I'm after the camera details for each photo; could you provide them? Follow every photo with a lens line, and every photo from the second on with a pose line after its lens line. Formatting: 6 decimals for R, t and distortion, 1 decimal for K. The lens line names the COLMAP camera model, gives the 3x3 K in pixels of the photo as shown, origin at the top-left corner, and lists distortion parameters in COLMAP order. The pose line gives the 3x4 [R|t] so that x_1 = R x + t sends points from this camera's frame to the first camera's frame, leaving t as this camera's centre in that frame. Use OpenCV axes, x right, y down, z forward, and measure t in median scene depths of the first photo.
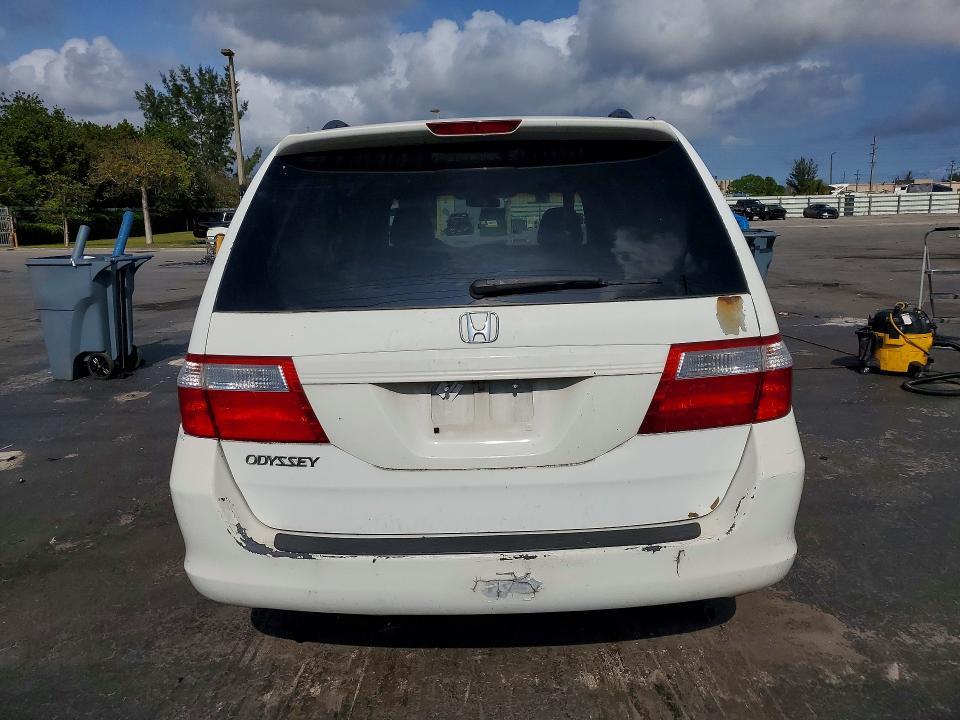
lens RADIAL K [[742.7, 0, 480.0], [0, 742.7, 360.0], [0, 0, 1]] dist [0.213611, -0.206027]
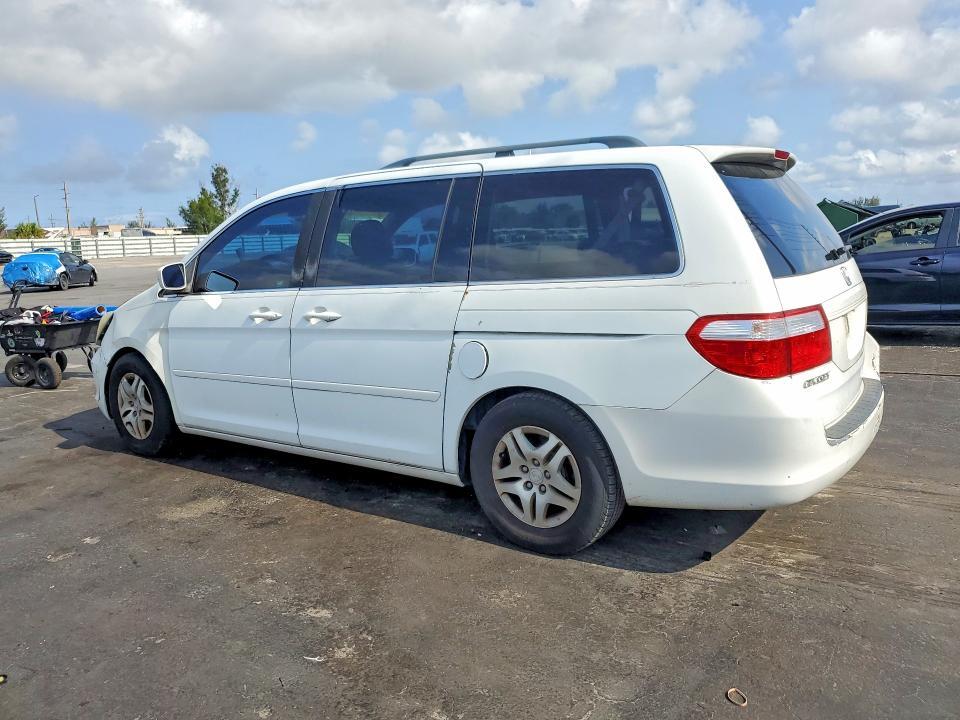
lens RADIAL K [[742.7, 0, 480.0], [0, 742.7, 360.0], [0, 0, 1]] dist [0.213611, -0.206027]
pose [[0.530836, -0.155331, 0.833118, -0.103109], [0.204084, 0.977559, 0.052226, -0.006053], [-0.822534, 0.142303, 0.550624, 0.043193]]
